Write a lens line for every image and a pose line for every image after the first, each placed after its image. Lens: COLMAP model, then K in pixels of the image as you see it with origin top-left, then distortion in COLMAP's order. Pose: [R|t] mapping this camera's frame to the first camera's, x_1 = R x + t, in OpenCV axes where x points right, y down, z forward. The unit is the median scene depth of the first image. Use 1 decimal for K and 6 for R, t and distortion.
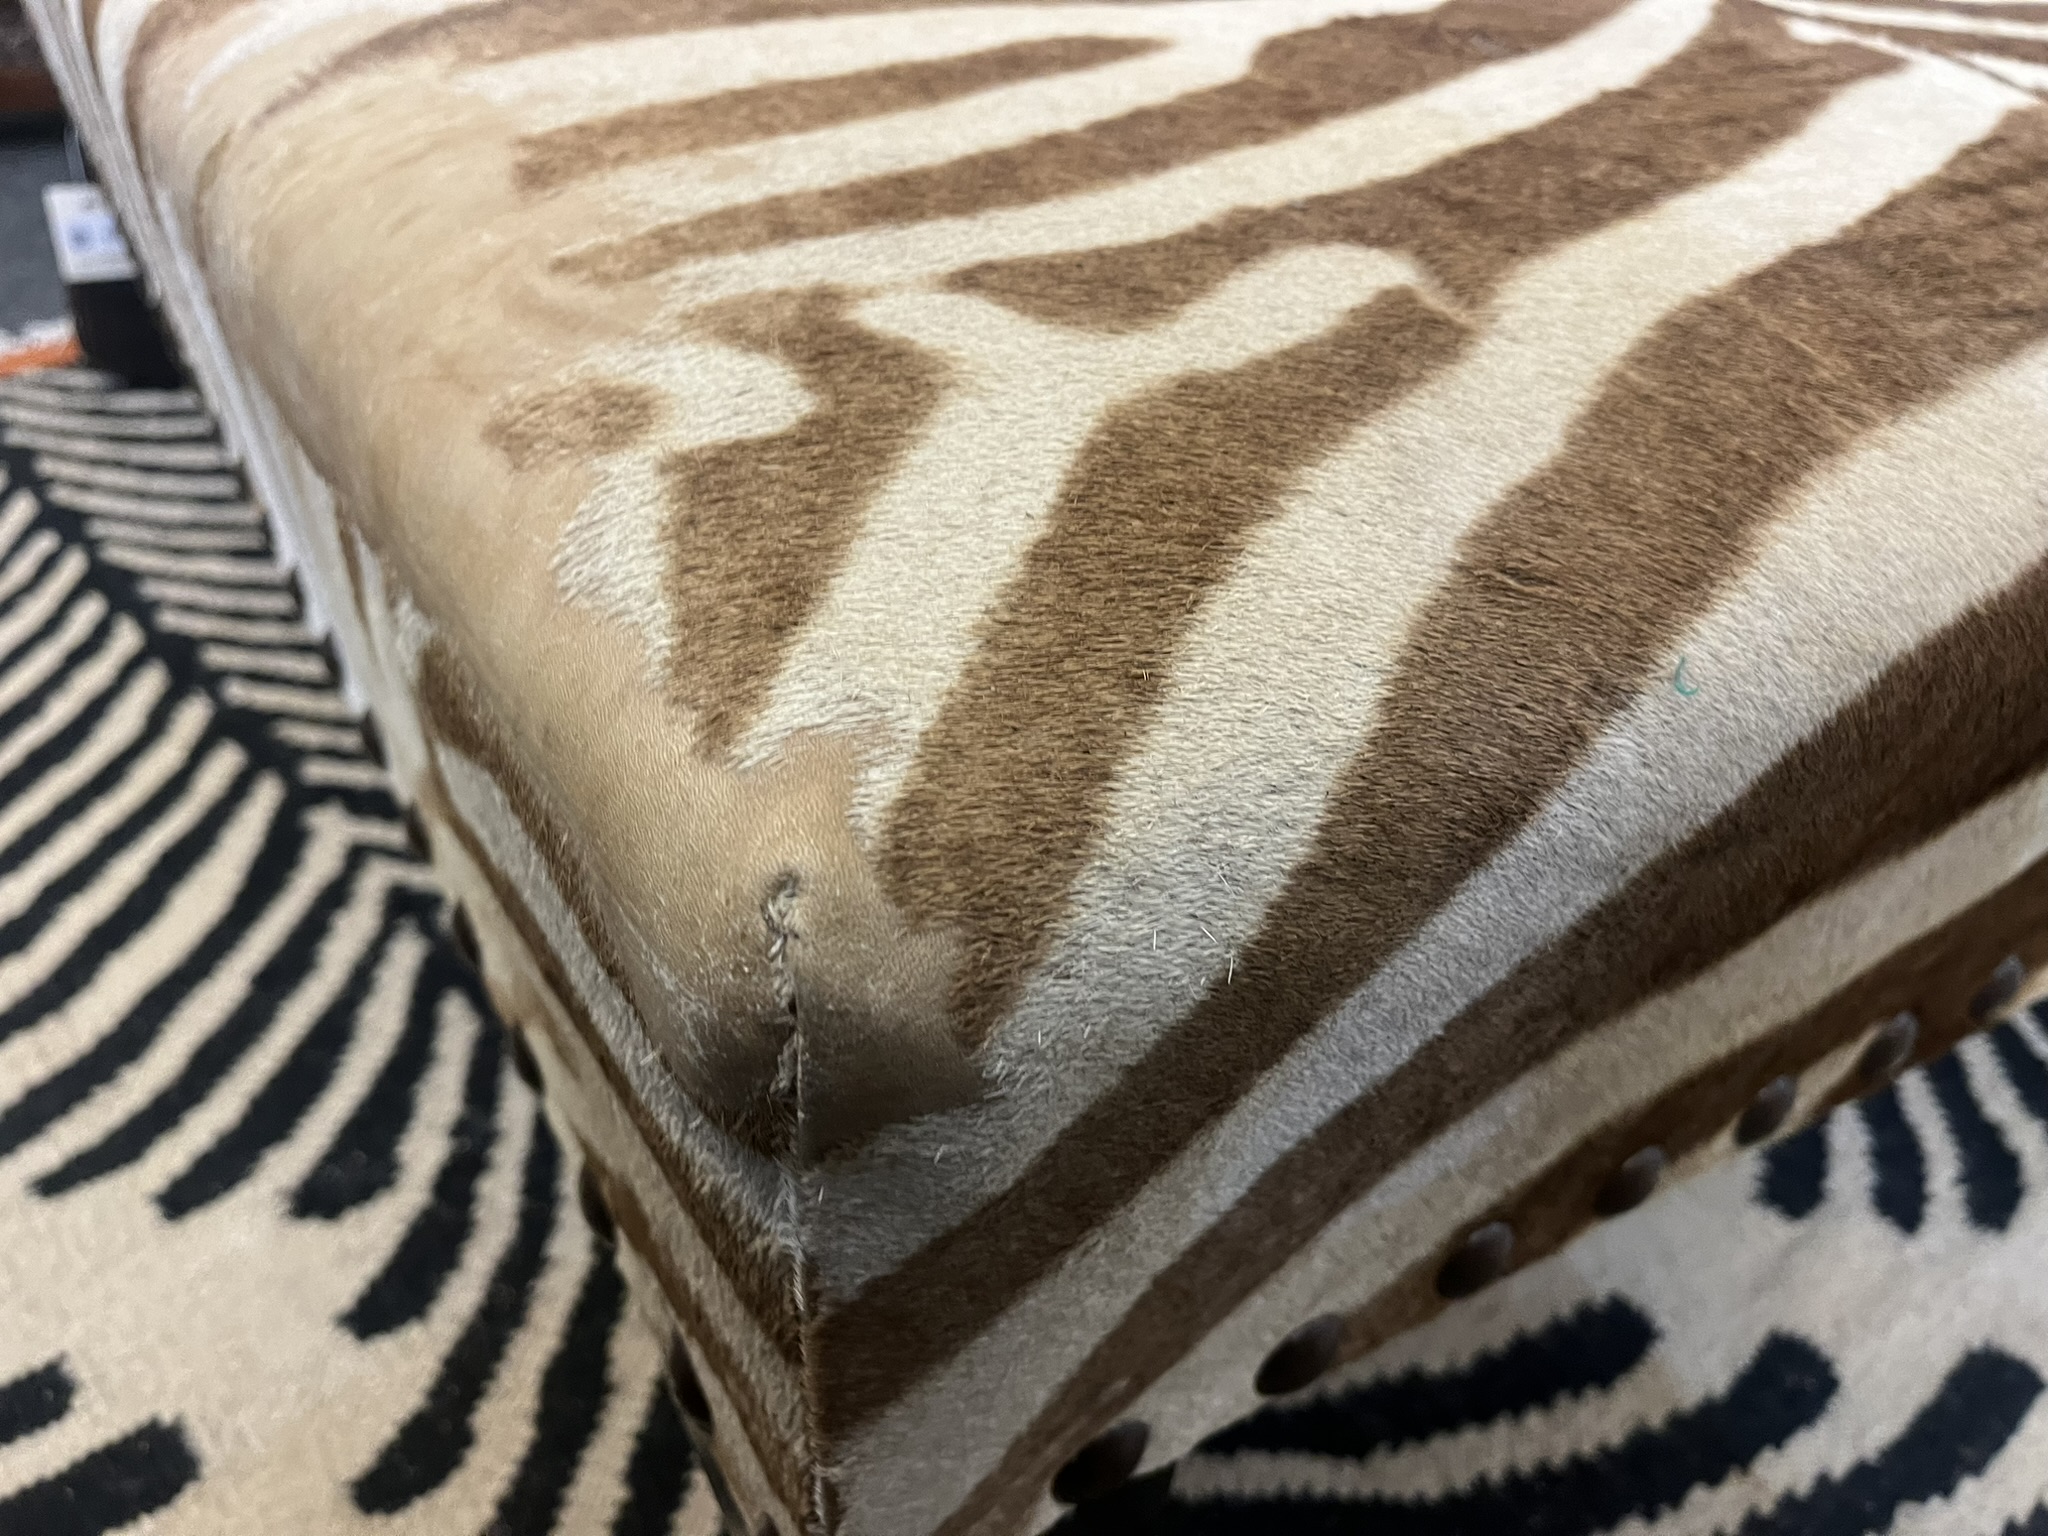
lens RADIAL K [[1572.1, 0, 1023.4], [0, 1572.1, 768.4], [0, 0, 1]] dist [0.045951, -0.004288]
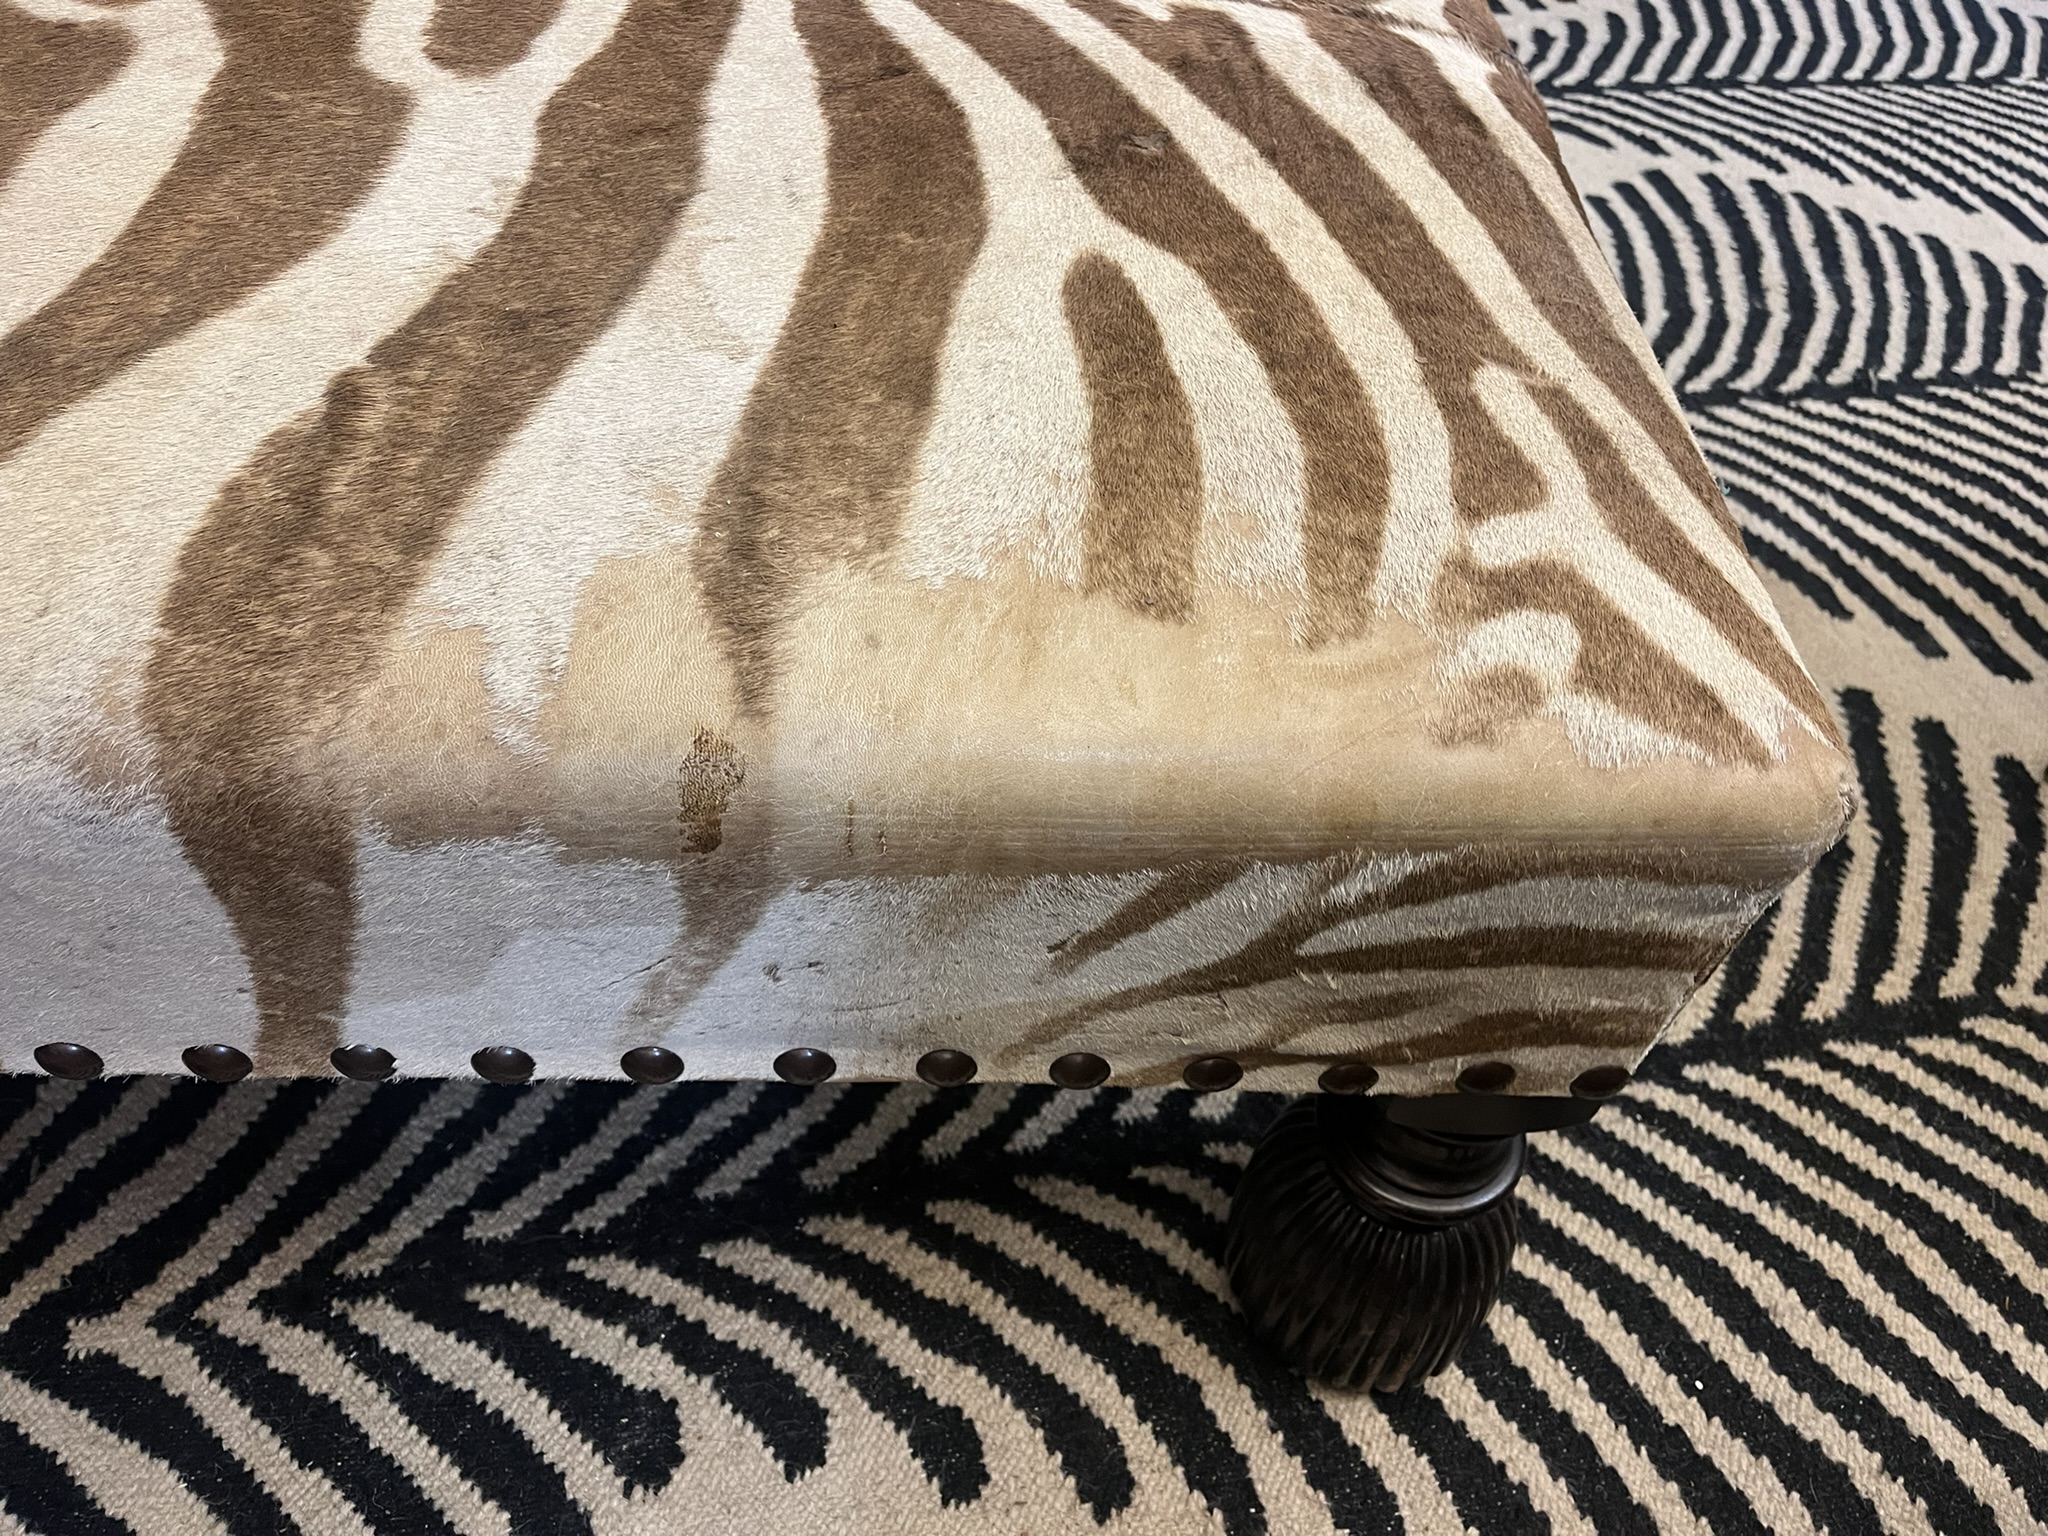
lens RADIAL K [[1572.1, 0, 1022.6], [0, 1572.1, 767.3], [0, 0, 1]] dist [0.045951, -0.004288]
pose [[0.501442, -0.654915, 0.565369, -0.660977], [0.460361, 0.755244, 0.466556, -0.512171], [-0.732546, 0.026323, 0.680209, 0.067452]]
